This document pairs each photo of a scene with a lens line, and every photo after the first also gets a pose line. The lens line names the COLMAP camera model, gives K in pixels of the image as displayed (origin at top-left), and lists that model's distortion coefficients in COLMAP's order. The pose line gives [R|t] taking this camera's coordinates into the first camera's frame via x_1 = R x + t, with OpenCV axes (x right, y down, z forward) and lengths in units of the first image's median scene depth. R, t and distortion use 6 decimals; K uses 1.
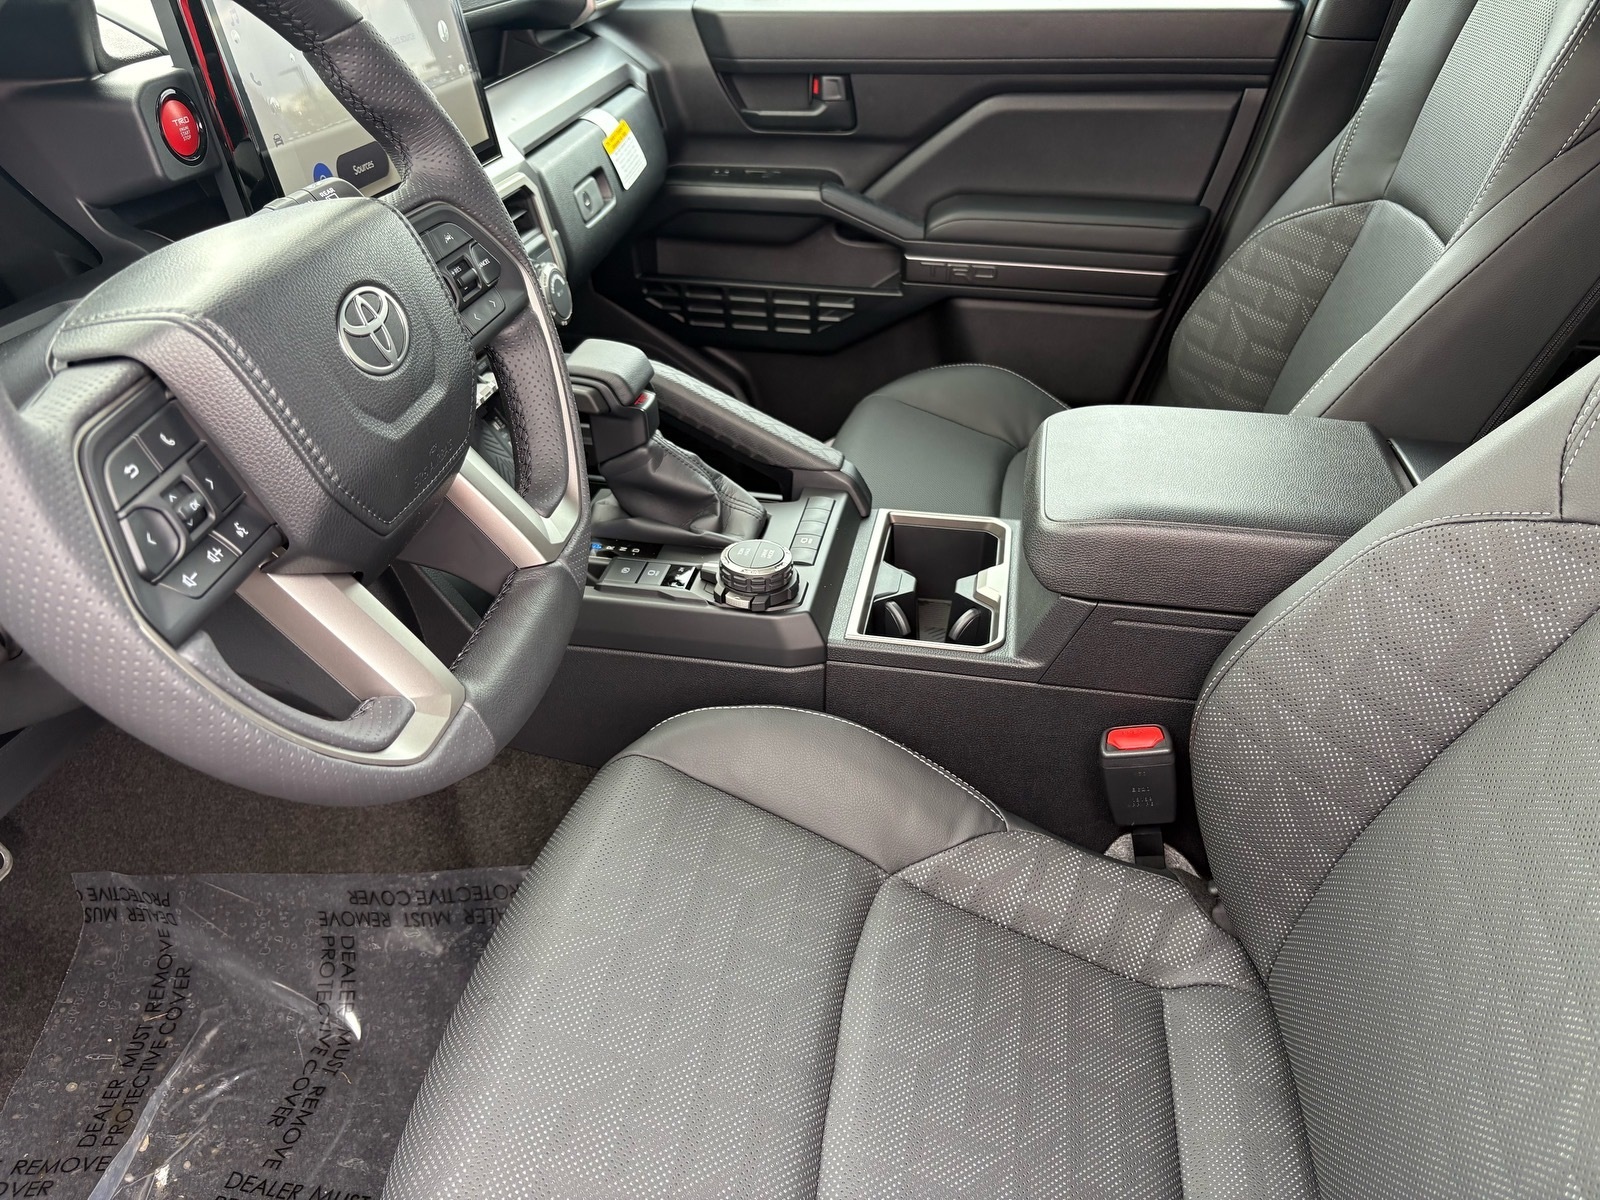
lens RADIAL K [[1237.9, 0, 806.5], [0, 1237.9, 610.5], [0, 0, 1]] dist [0.055898, -0.087947]
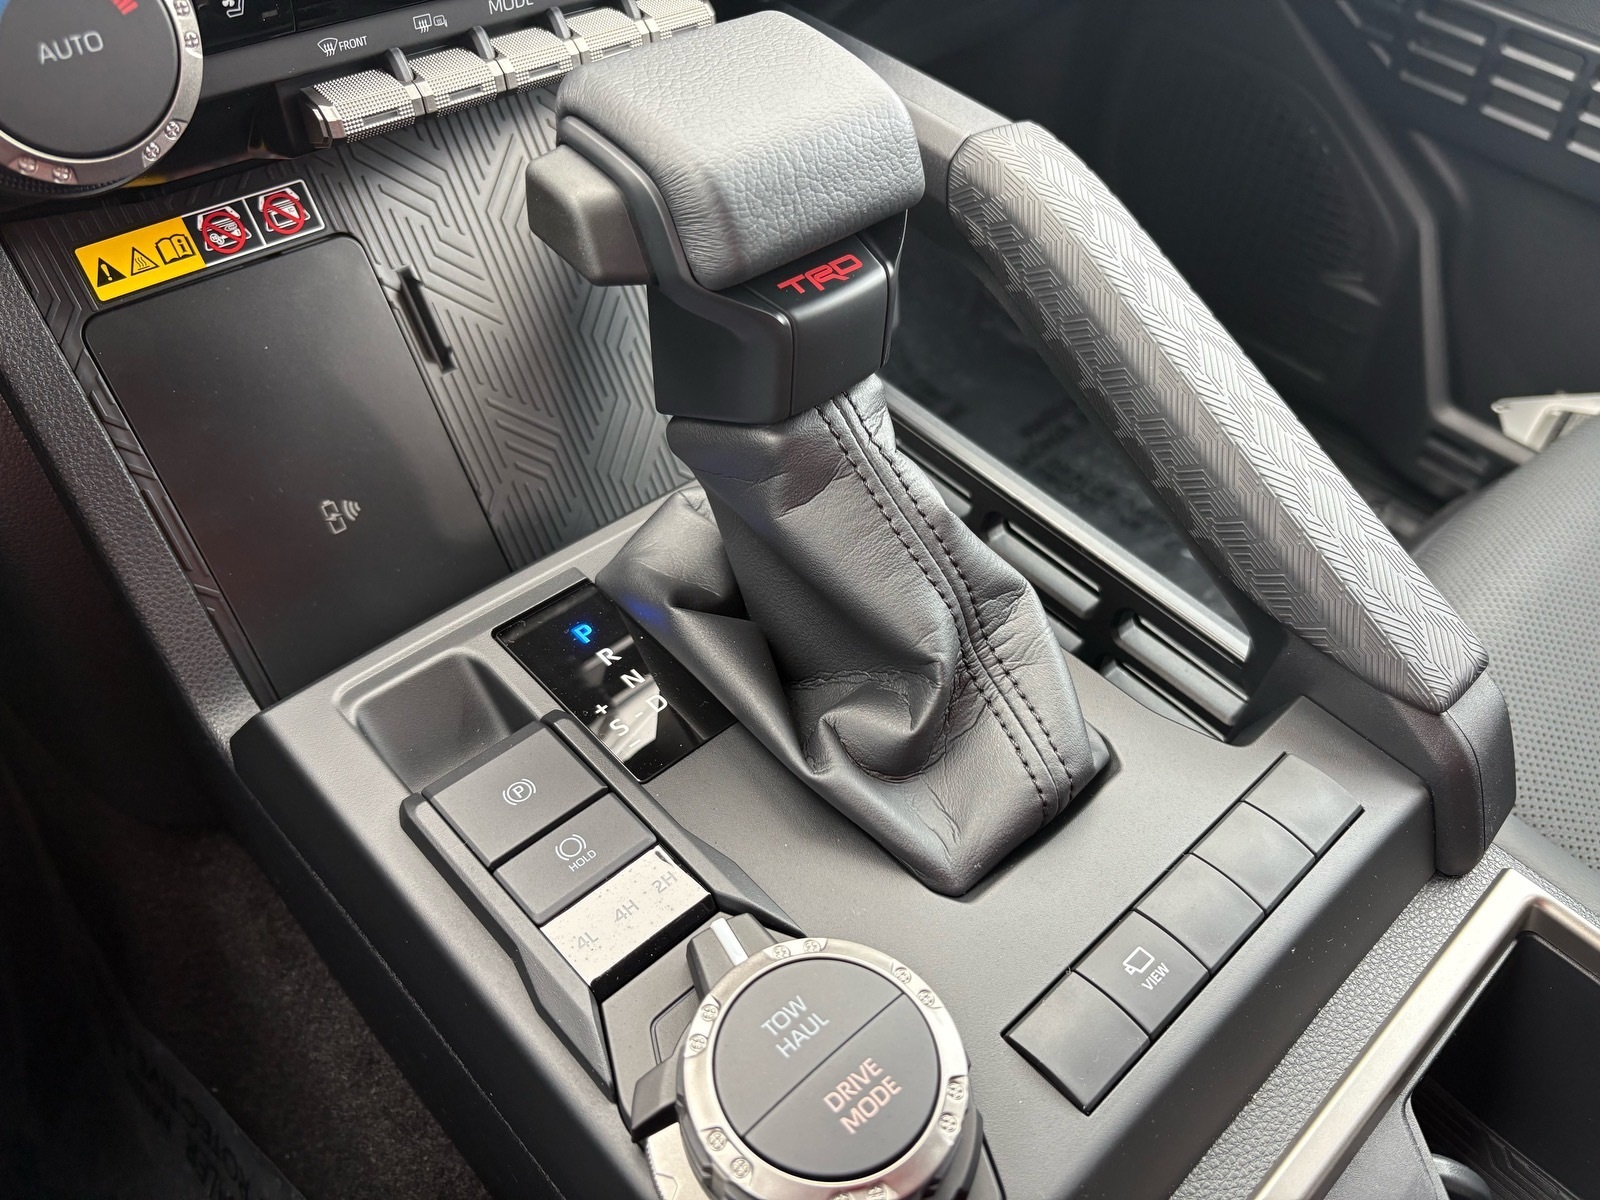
lens RADIAL K [[1274.7, 0, 798.7], [0, 1274.7, 562.3], [0, 0, 1]] dist [0.026966, -0.055309]
pose [[0.797223, 0.458854, -0.392287, 0.008817], [-0.373859, 0.885479, 0.275964, -0.195689], [0.473989, -0.073345, 0.877471, 0.753567]]
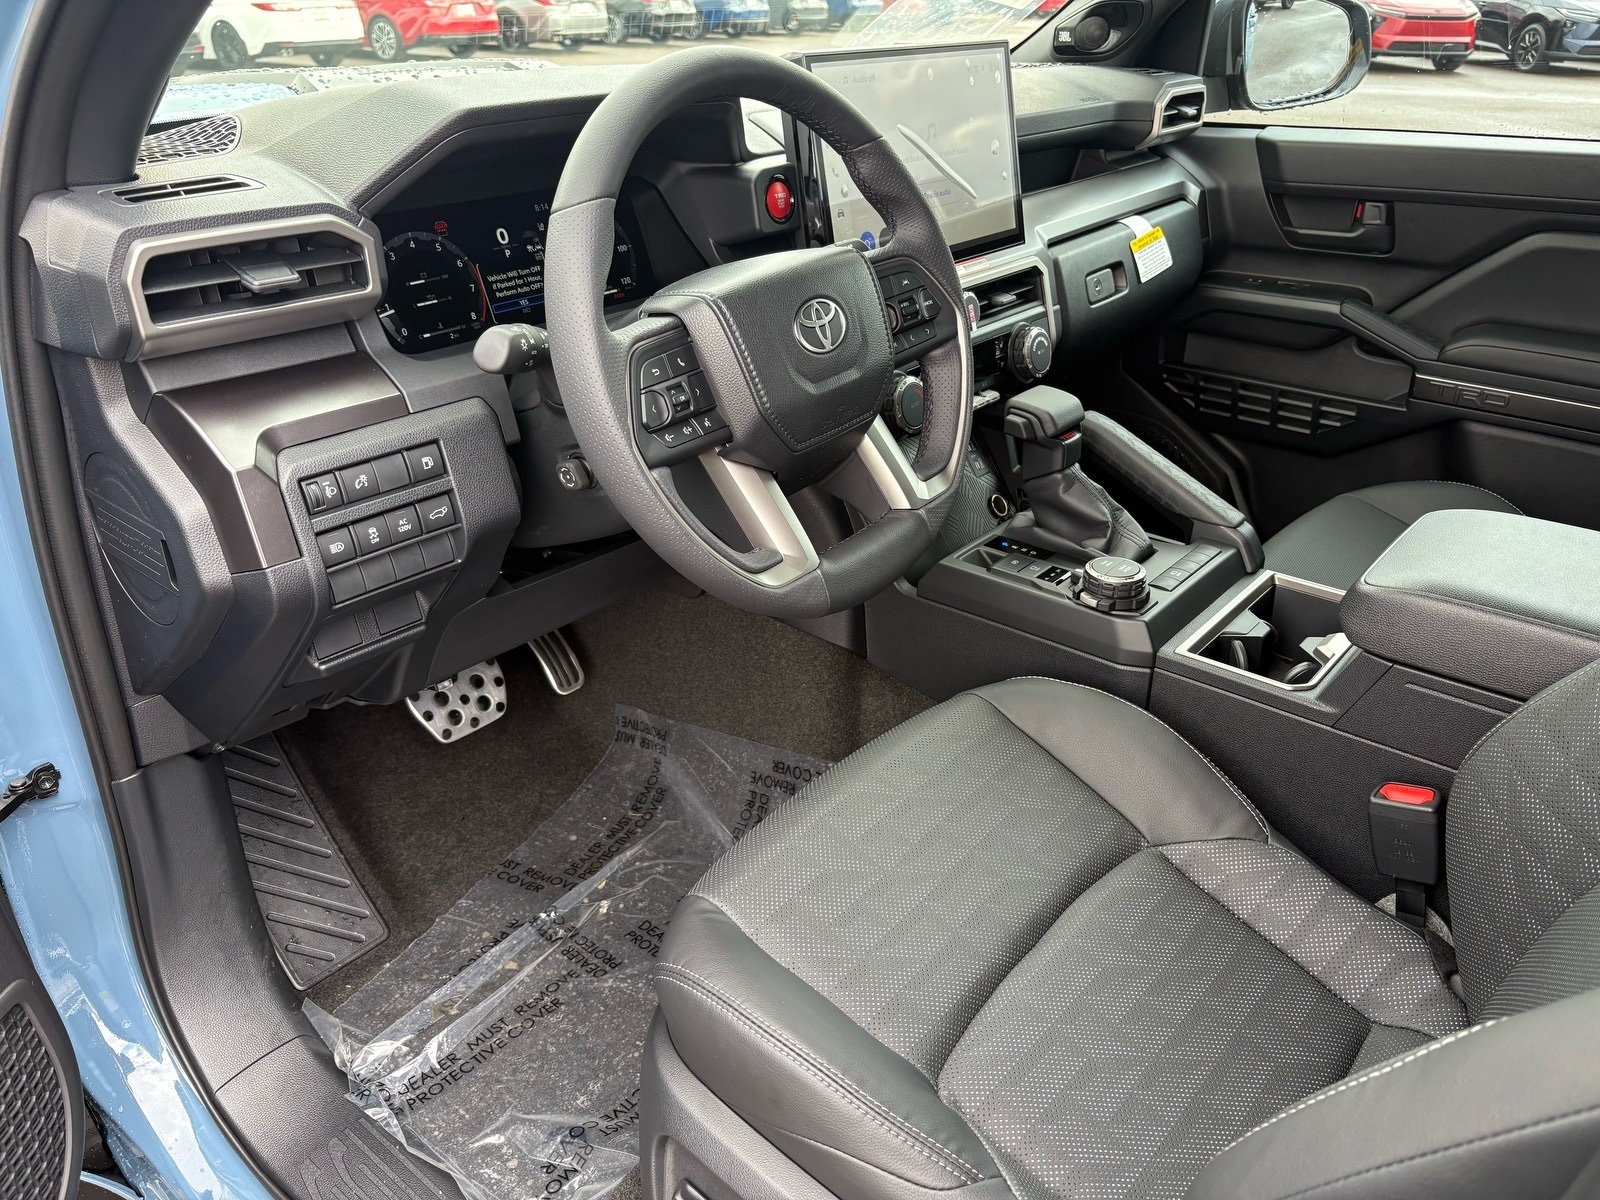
lens RADIAL K [[1246.2, 0, 804.2], [0, 1246.2, 613.8], [0, 0, 1]] dist [0.021676, -0.000935]
pose [[0.868166, 0.216671, -0.446478, 0.244713], [-0.250535, 0.967951, -0.017423, 0.094355], [0.428393, 0.126984, 0.894625, -0.223637]]
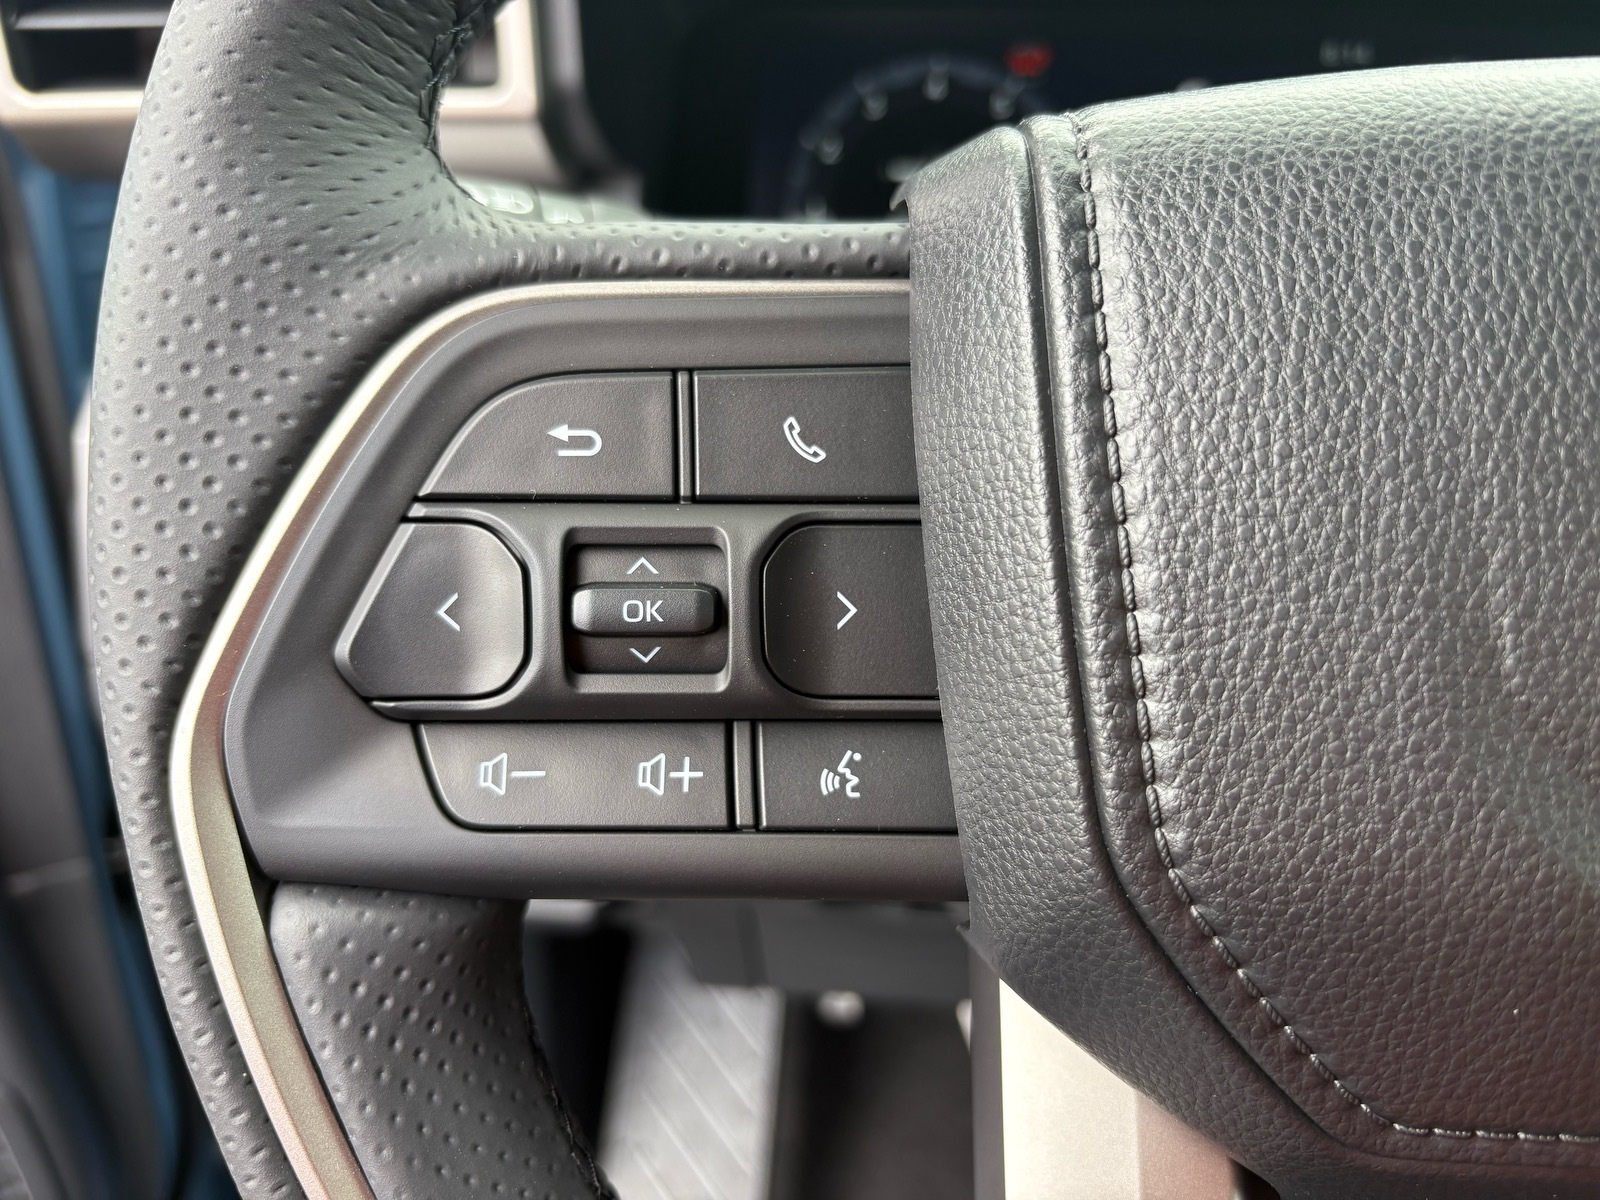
lens RADIAL K [[1233.0, 0, 798.9], [0, 1233.0, 599.0], [0, 0, 1]] dist [-0.021596, -0.001256]
pose [[0.100614, 0.375783, -0.921229, -0.088576], [-0.521745, 0.808327, 0.272745, -0.092724], [0.847148, 0.453205, 0.277392, 0.443957]]
